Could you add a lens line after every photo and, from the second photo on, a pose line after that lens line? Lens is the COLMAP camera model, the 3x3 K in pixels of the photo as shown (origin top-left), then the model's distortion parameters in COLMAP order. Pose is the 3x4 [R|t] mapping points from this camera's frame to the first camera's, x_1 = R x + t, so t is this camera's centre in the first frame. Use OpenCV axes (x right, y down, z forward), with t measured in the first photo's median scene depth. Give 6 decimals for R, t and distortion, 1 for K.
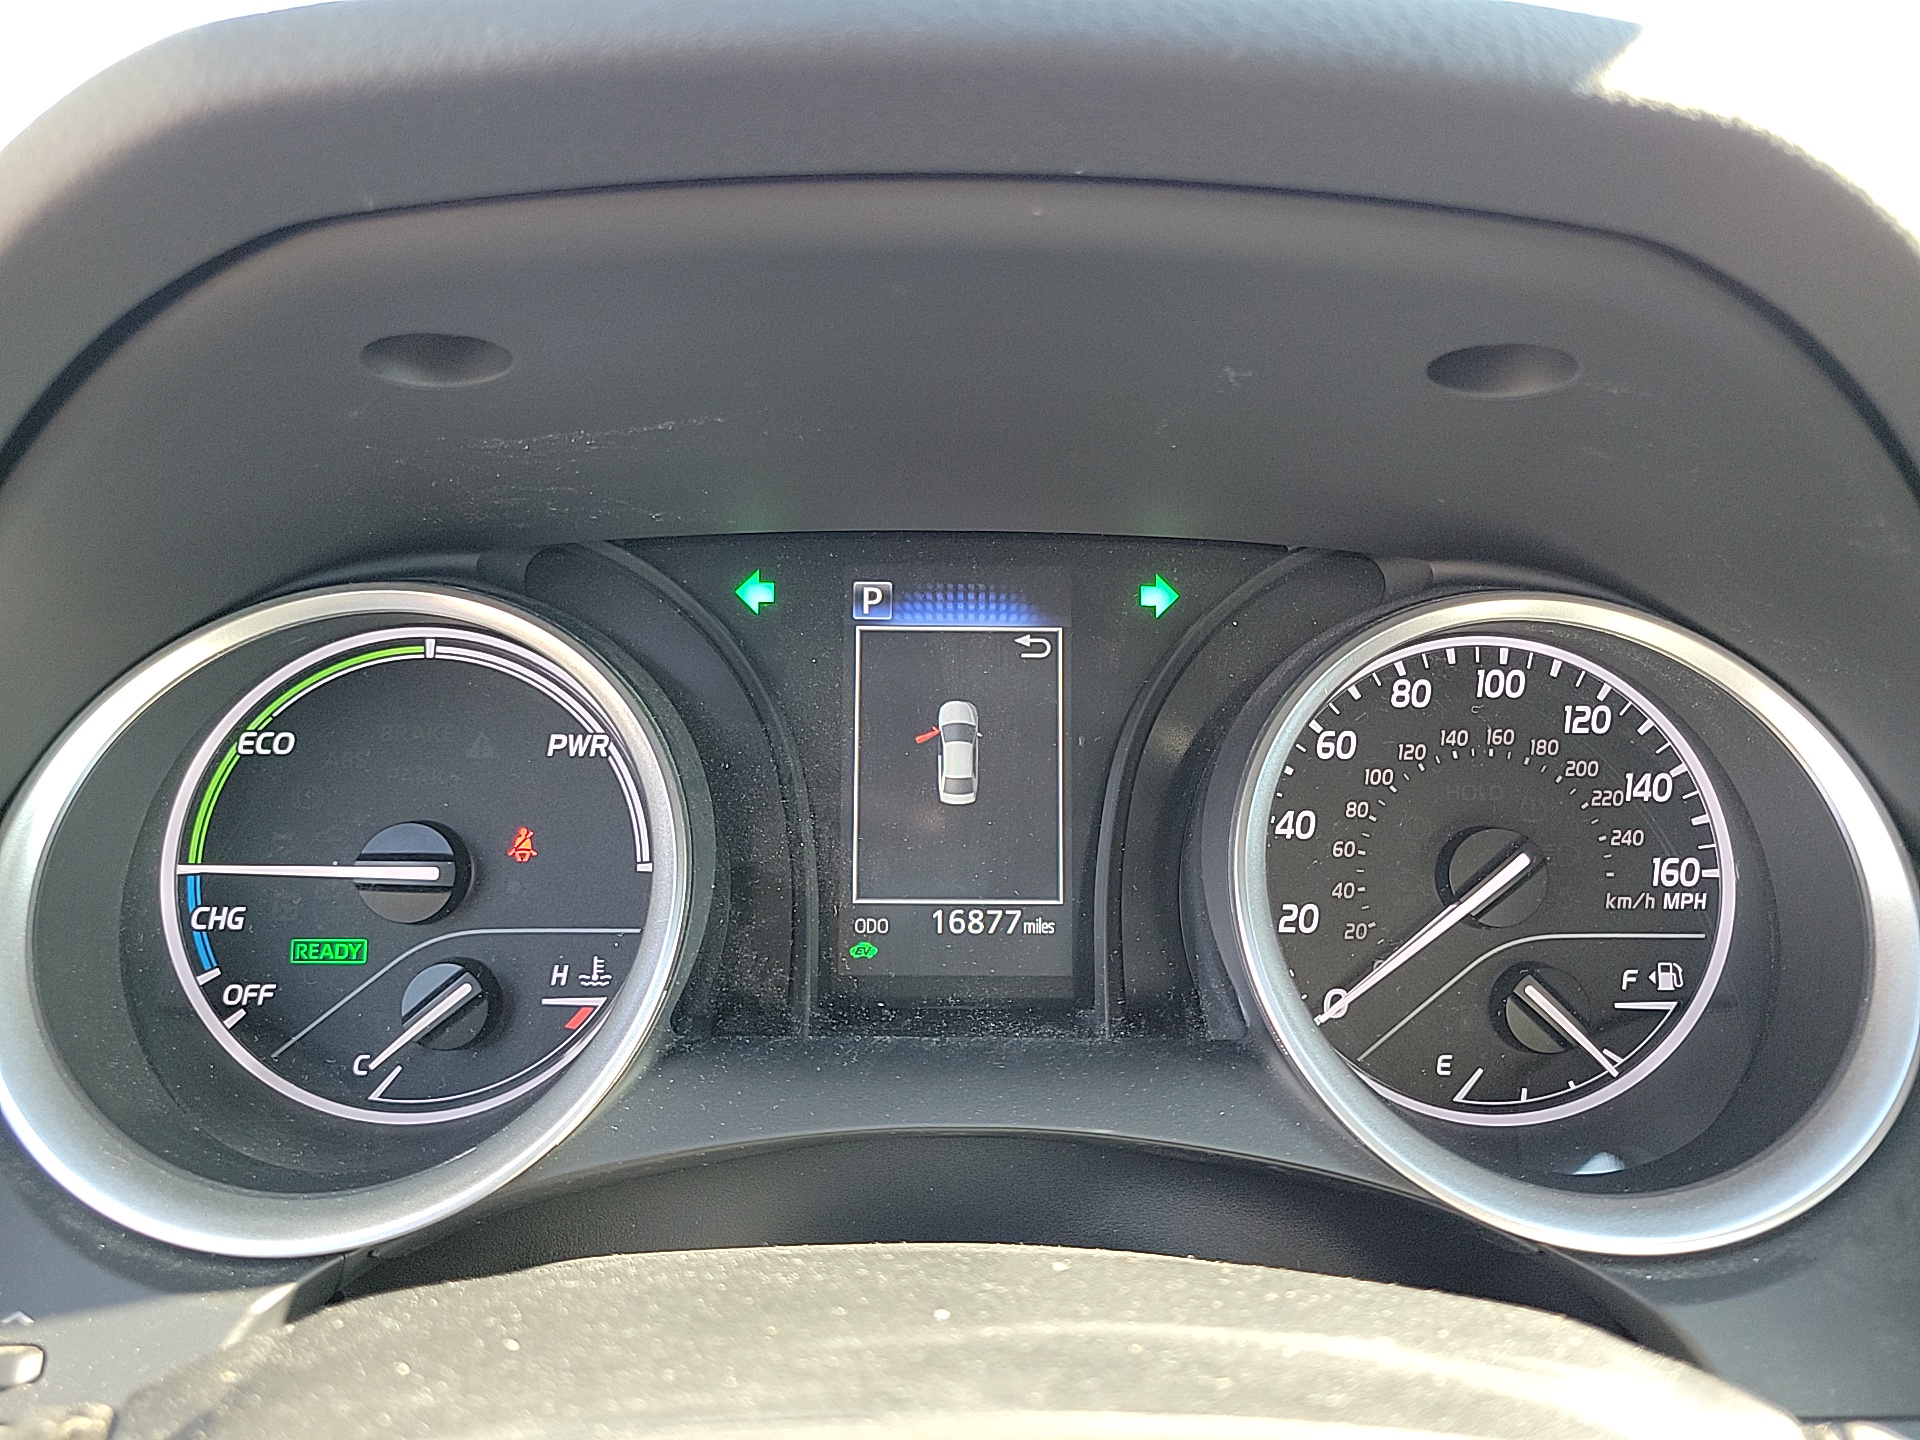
lens RADIAL K [[1473.0, 0, 949.5], [0, 1473.0, 721.6], [0, 0, 1]] dist [0.049439, -0.040877]
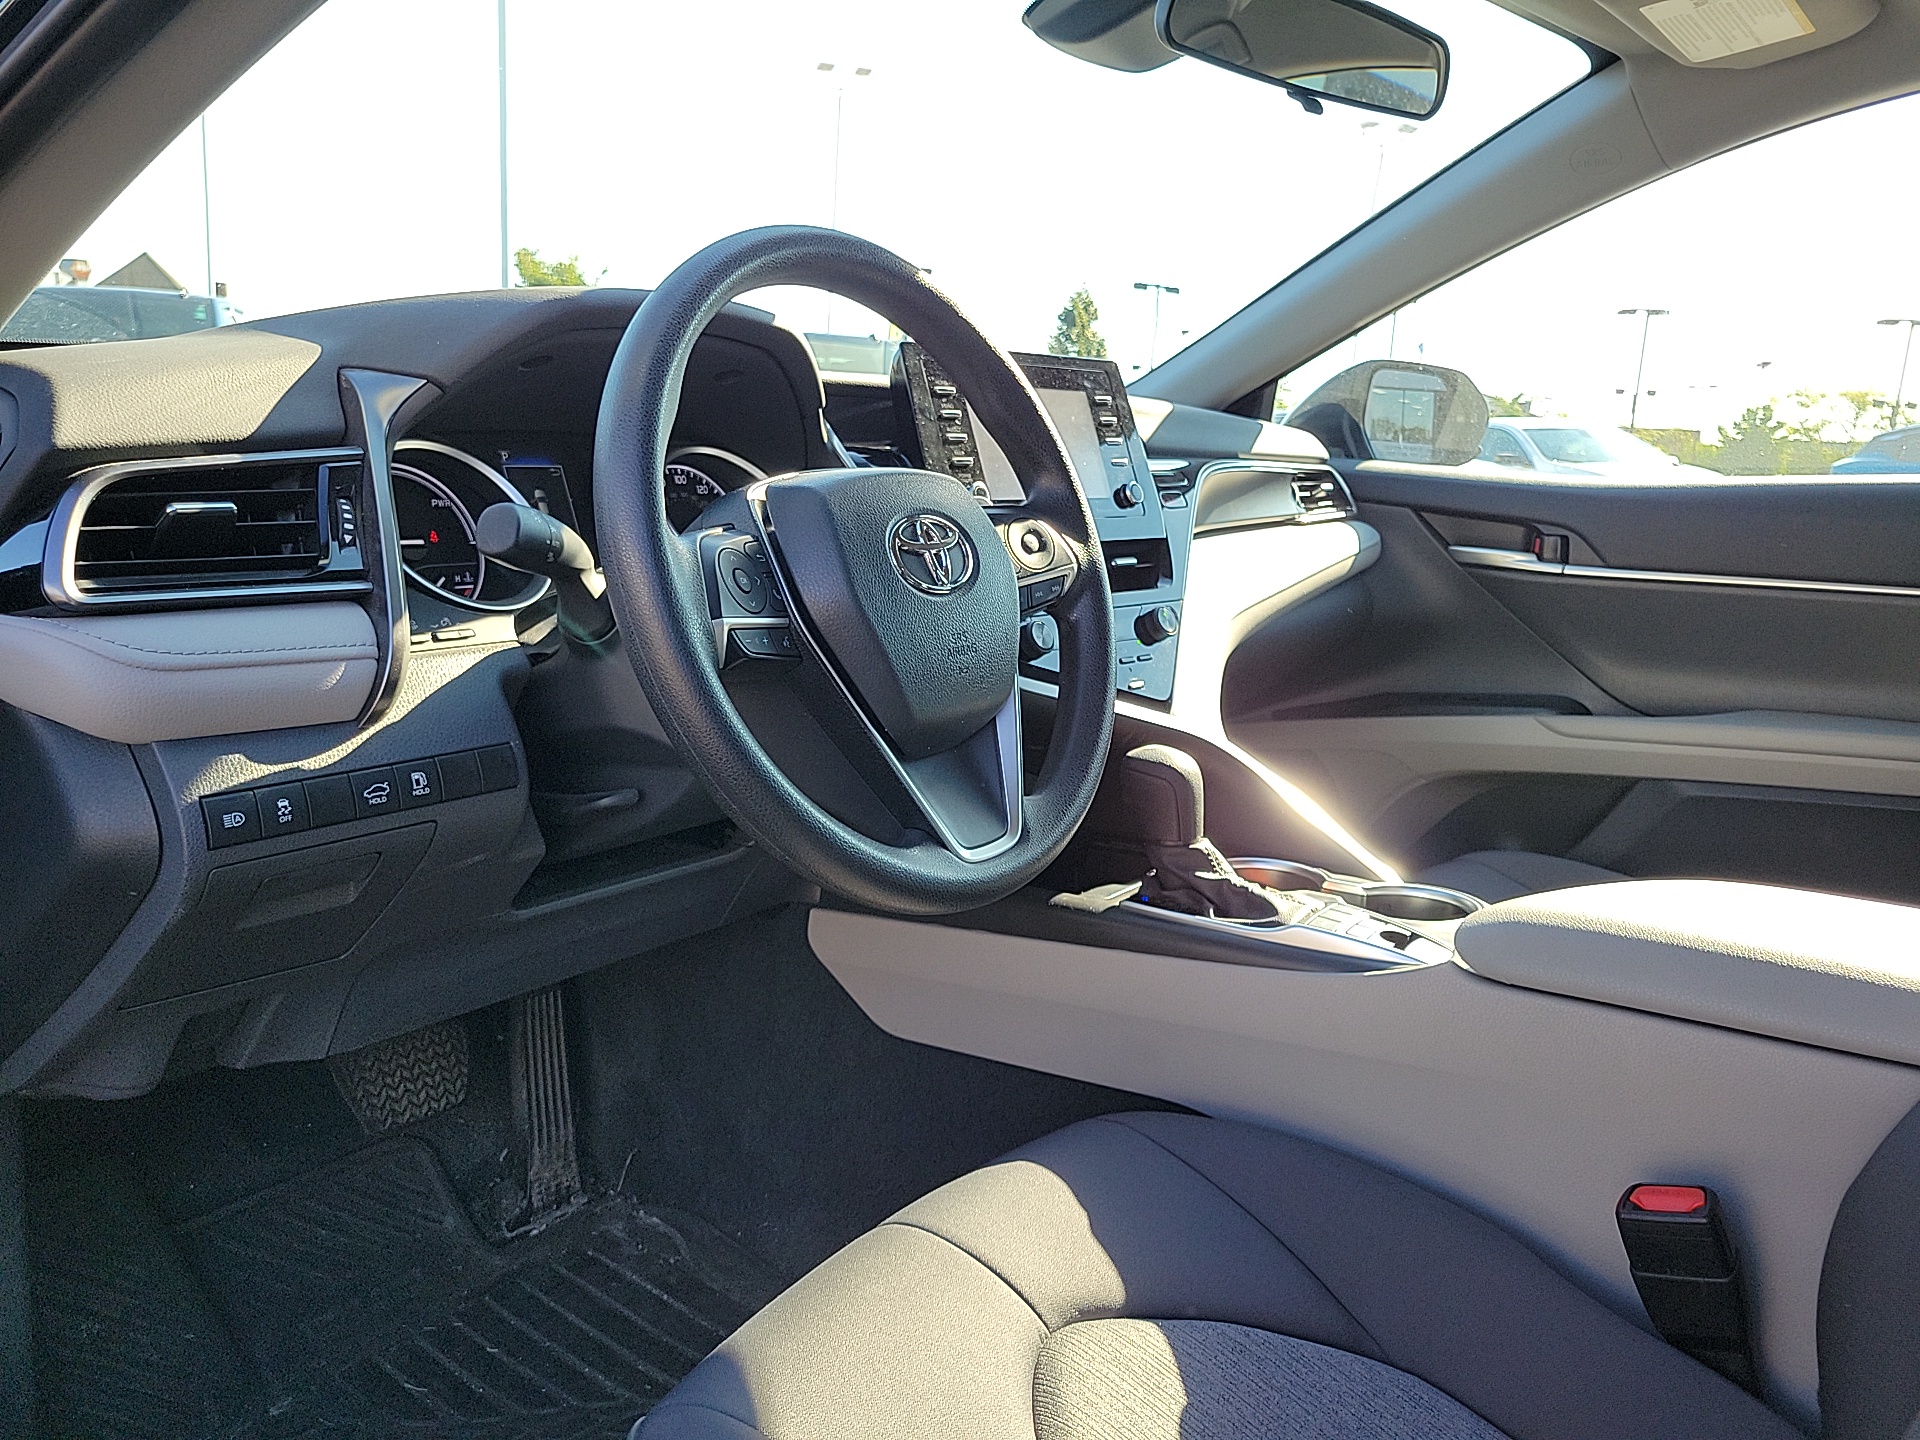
lens RADIAL K [[1473.0, 0, 941.6], [0, 1473.0, 716.3], [0, 0, 1]] dist [0.049439, -0.040877]
pose [[0.631576, -0.138337, 0.762873, -1.864224], [0.195420, 0.980589, 0.016030, 0.558798], [-0.750282, 0.138956, 0.646350, -1.508241]]
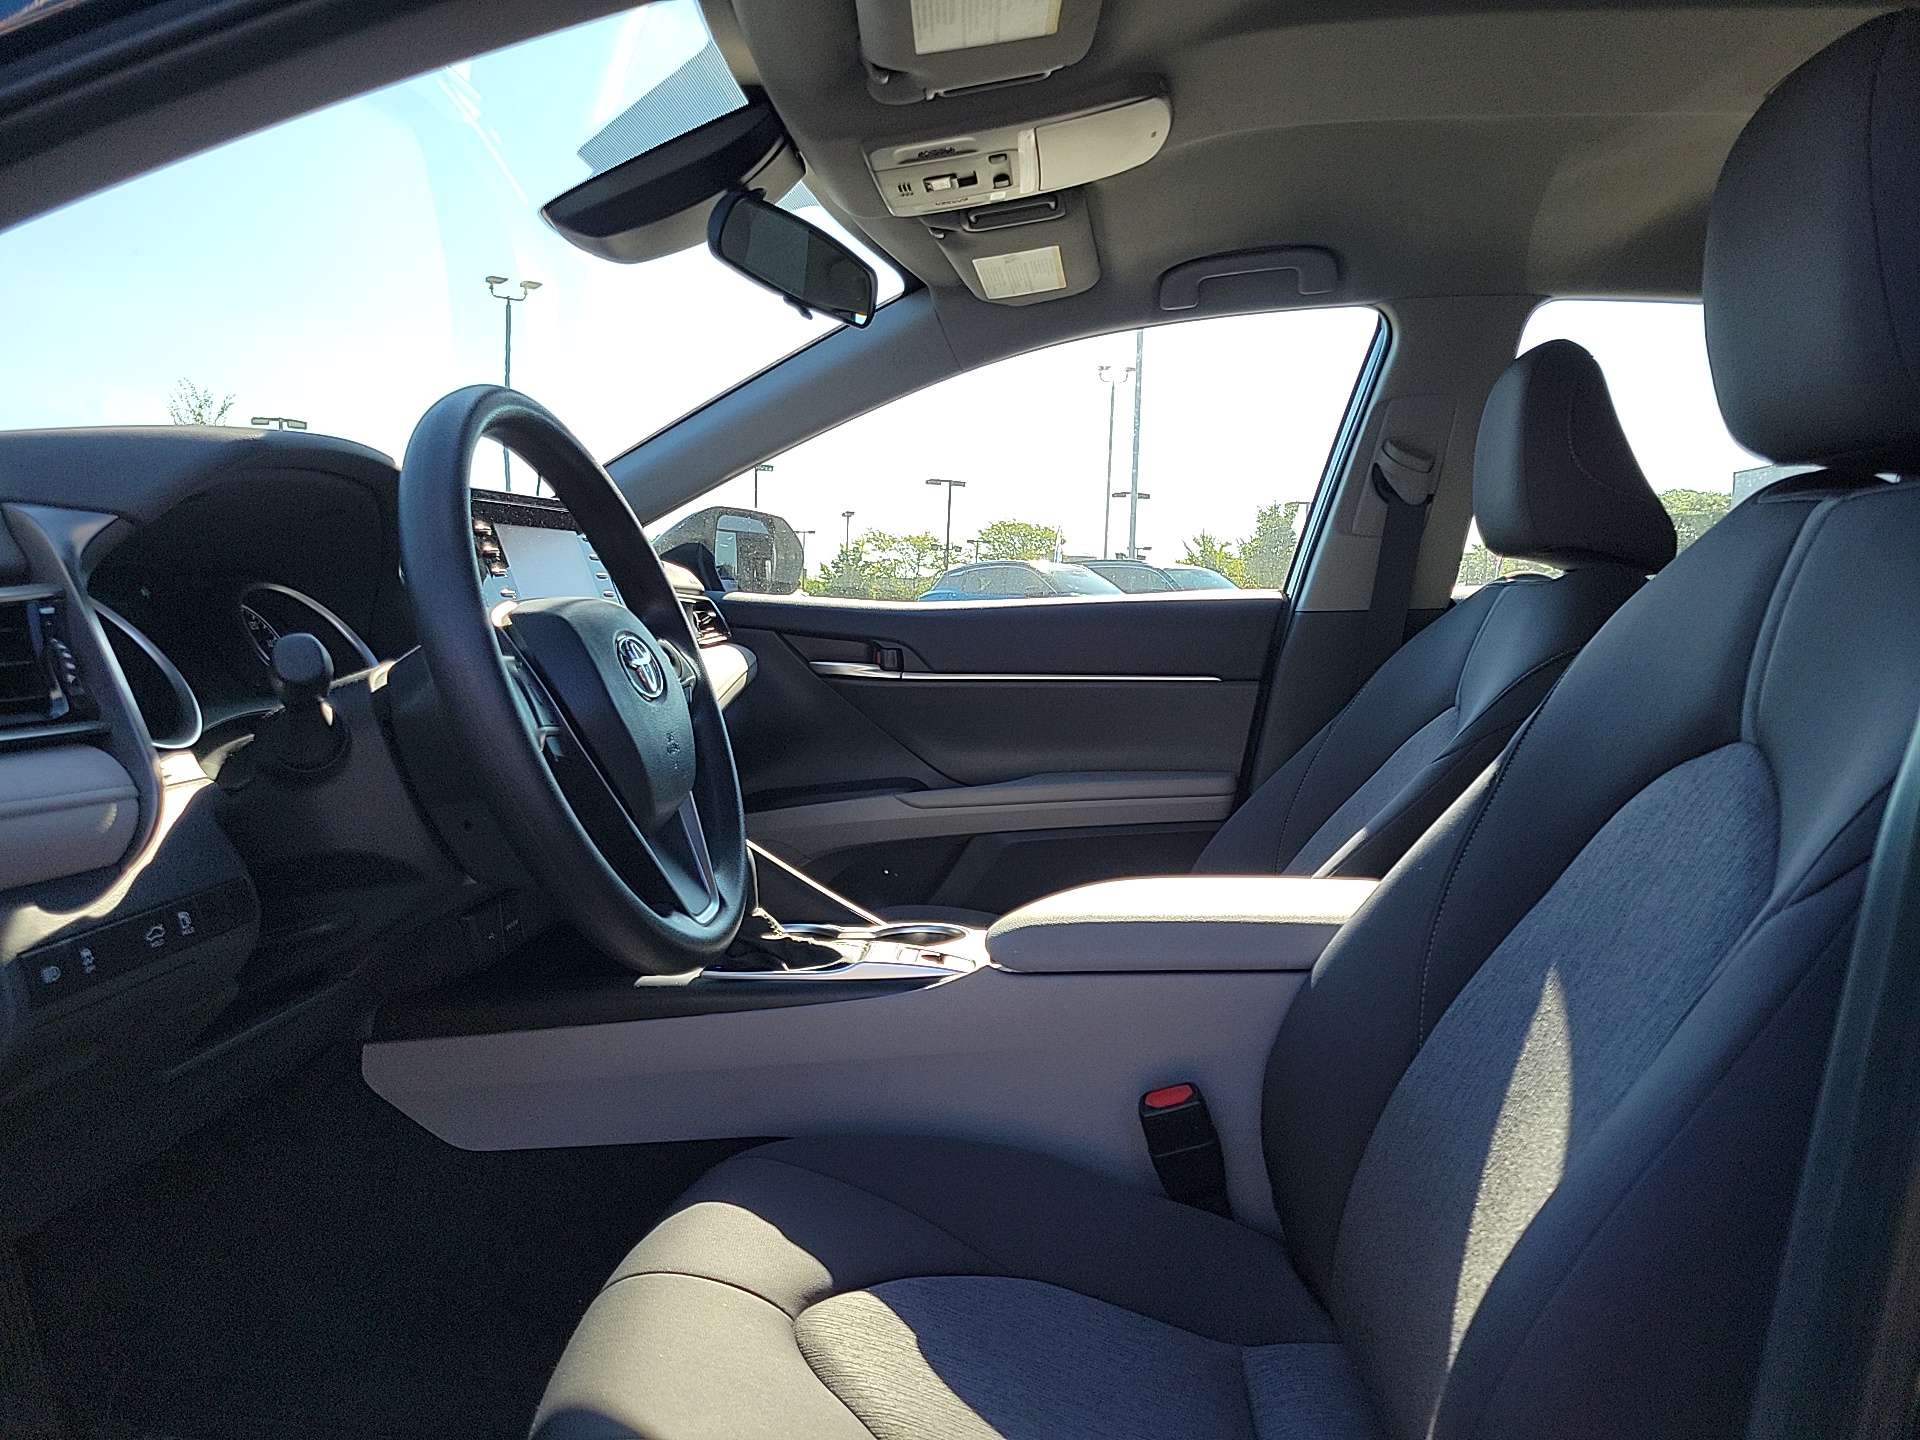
lens RADIAL K [[1473.0, 0, 962.5], [0, 1473.0, 715.4], [0, 0, 1]] dist [0.049439, -0.040877]
pose [[0.091852, -0.091765, 0.991535, -2.731321], [0.265017, 0.962085, 0.064489, 0.404203], [-0.959859, 0.256851, 0.112689, -0.863495]]
